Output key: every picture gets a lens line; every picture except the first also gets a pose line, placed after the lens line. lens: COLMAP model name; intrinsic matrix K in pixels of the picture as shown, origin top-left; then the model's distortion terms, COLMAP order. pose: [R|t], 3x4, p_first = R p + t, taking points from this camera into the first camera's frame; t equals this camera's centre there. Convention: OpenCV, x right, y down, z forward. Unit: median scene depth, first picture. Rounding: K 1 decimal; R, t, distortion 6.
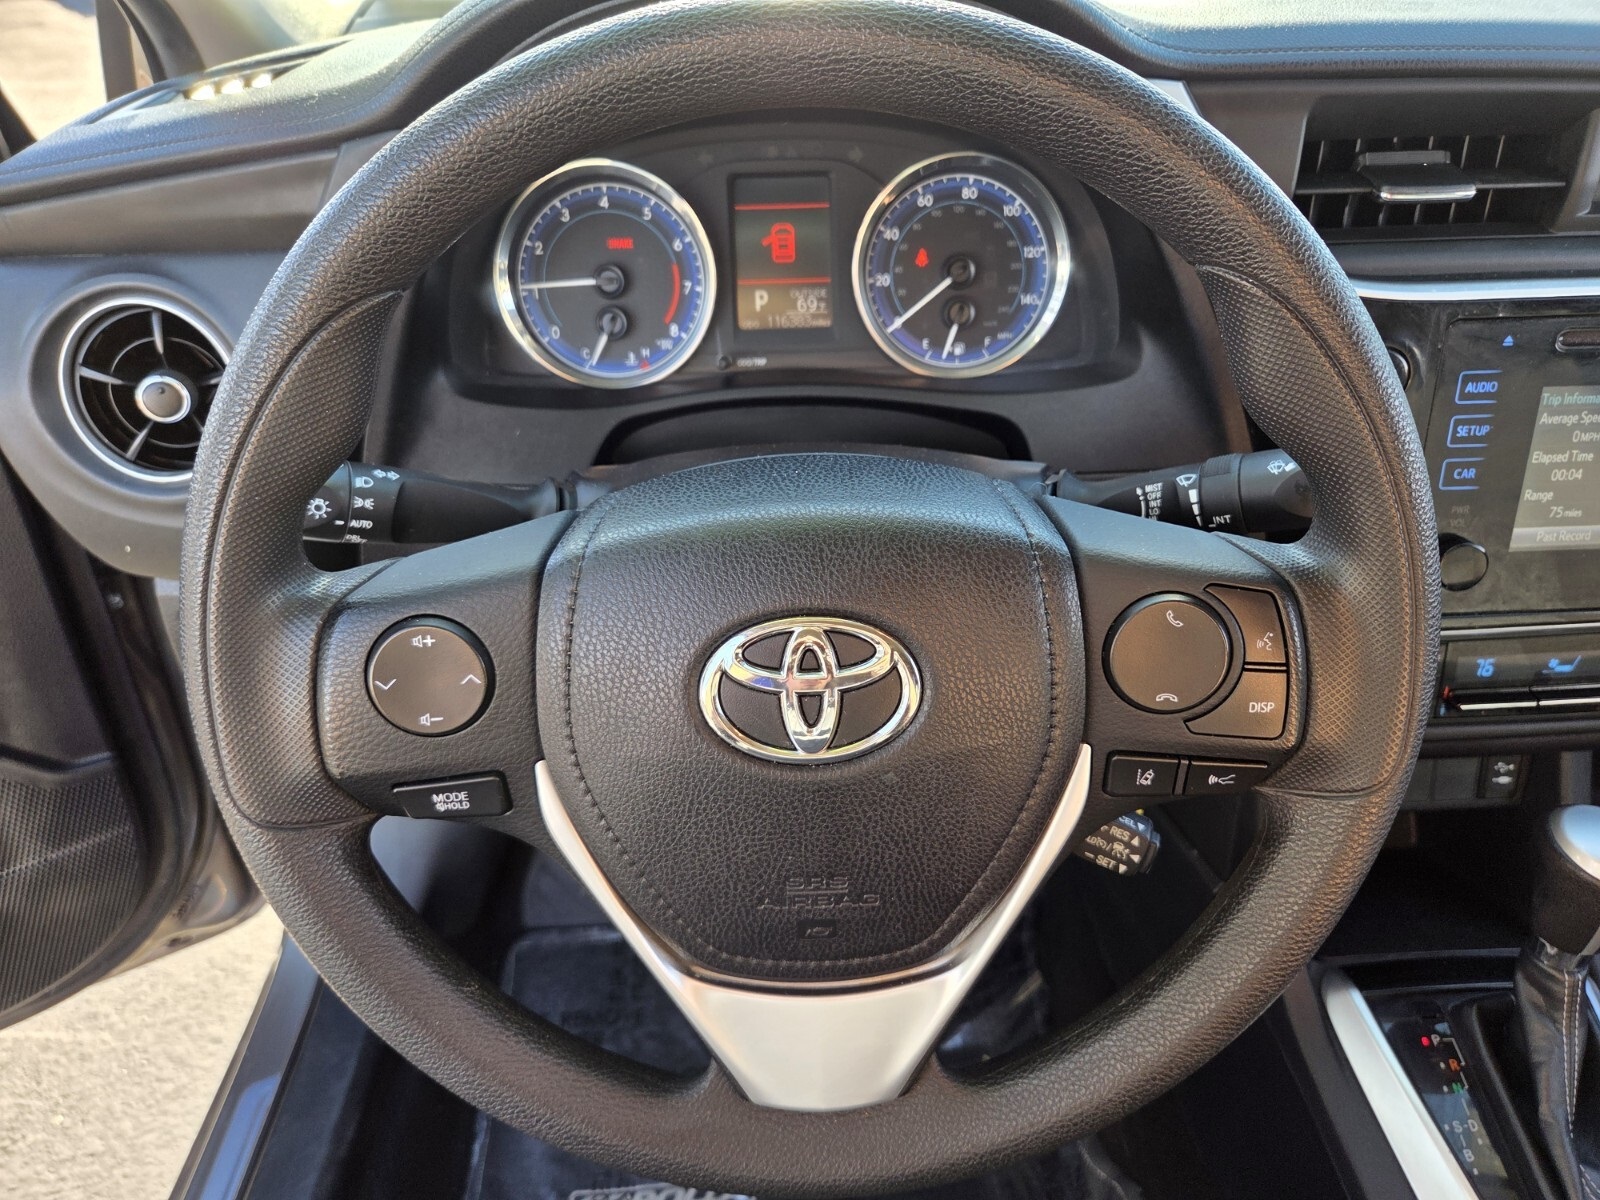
lens RADIAL K [[1097.7, 0, 806.9], [0, 1097.7, 601.8], [0, 0, 1]] dist [0.036236, -0.036004]
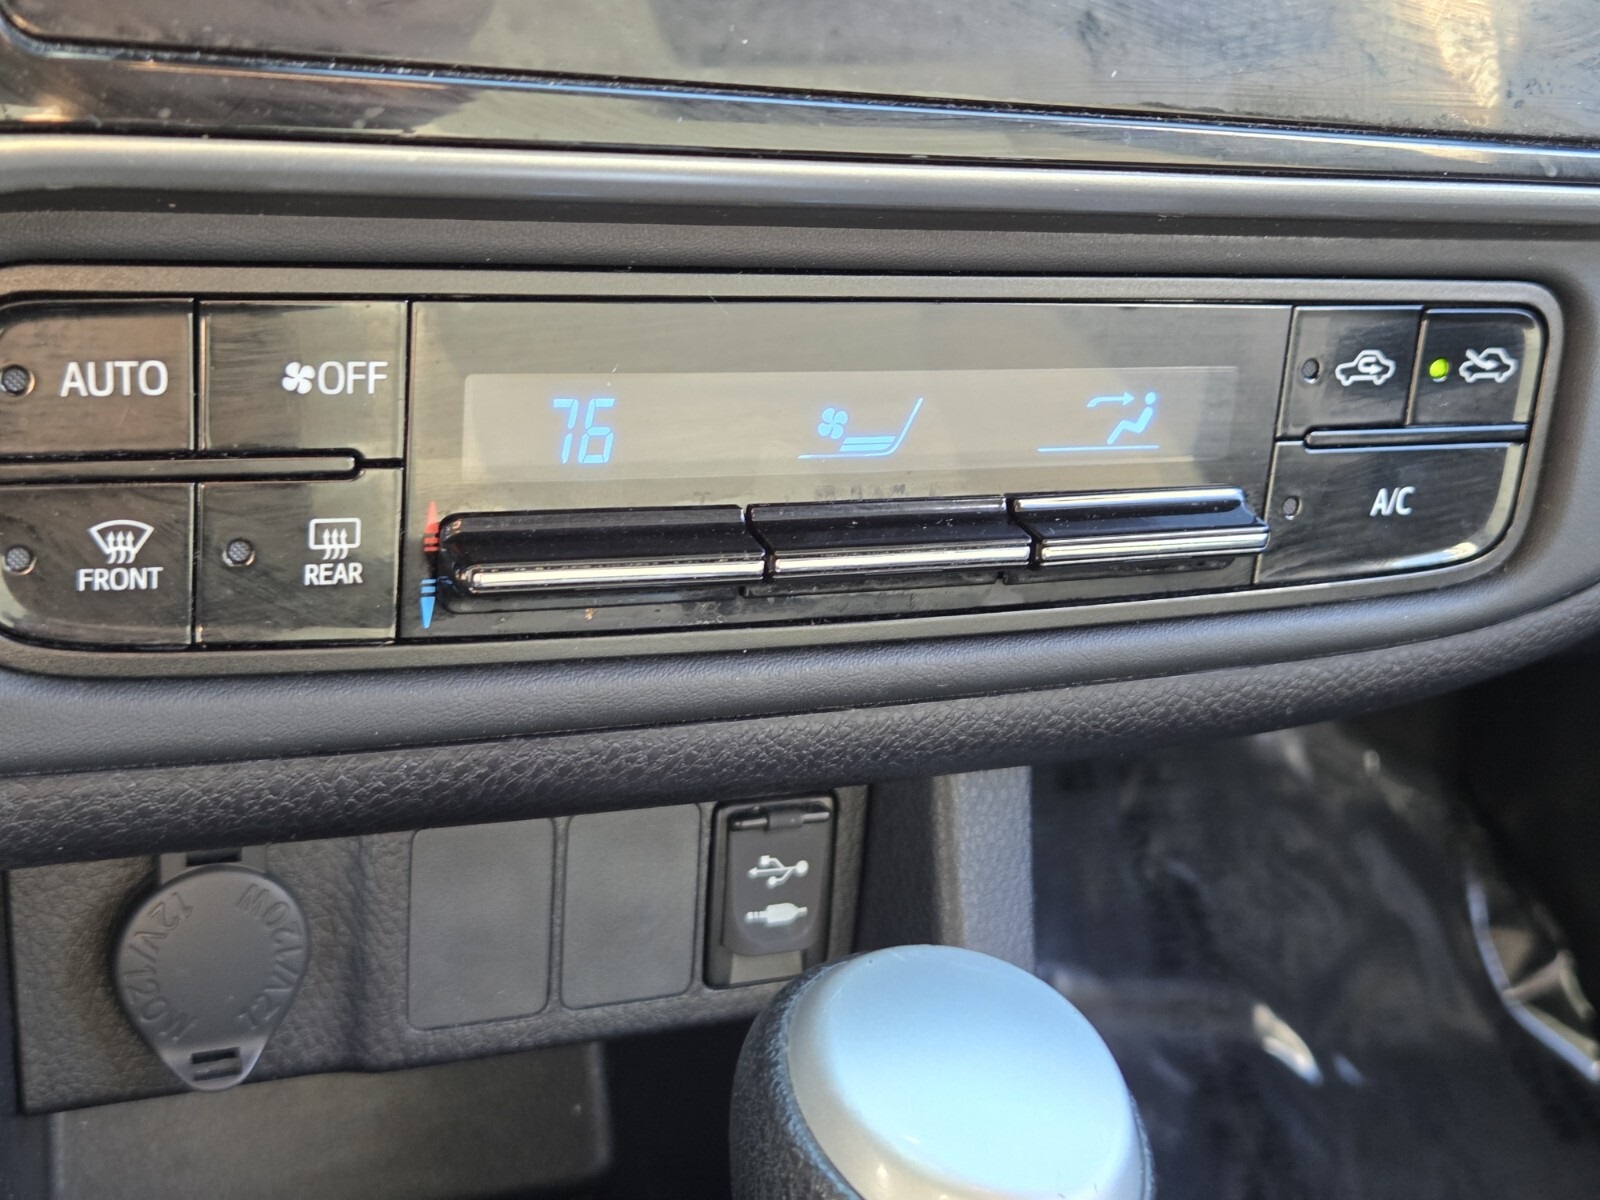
lens RADIAL K [[2231.5, 0, 813.4], [0, 2231.5, 595.0], [0, 0, 1]] dist [0.035661, 0.000000]
pose [[0.908131, -0.004043, 0.418667, 0.452743], [0.028980, 0.998162, -0.053222, 0.125555], [-0.417682, 0.060465, 0.906579, 0.530204]]
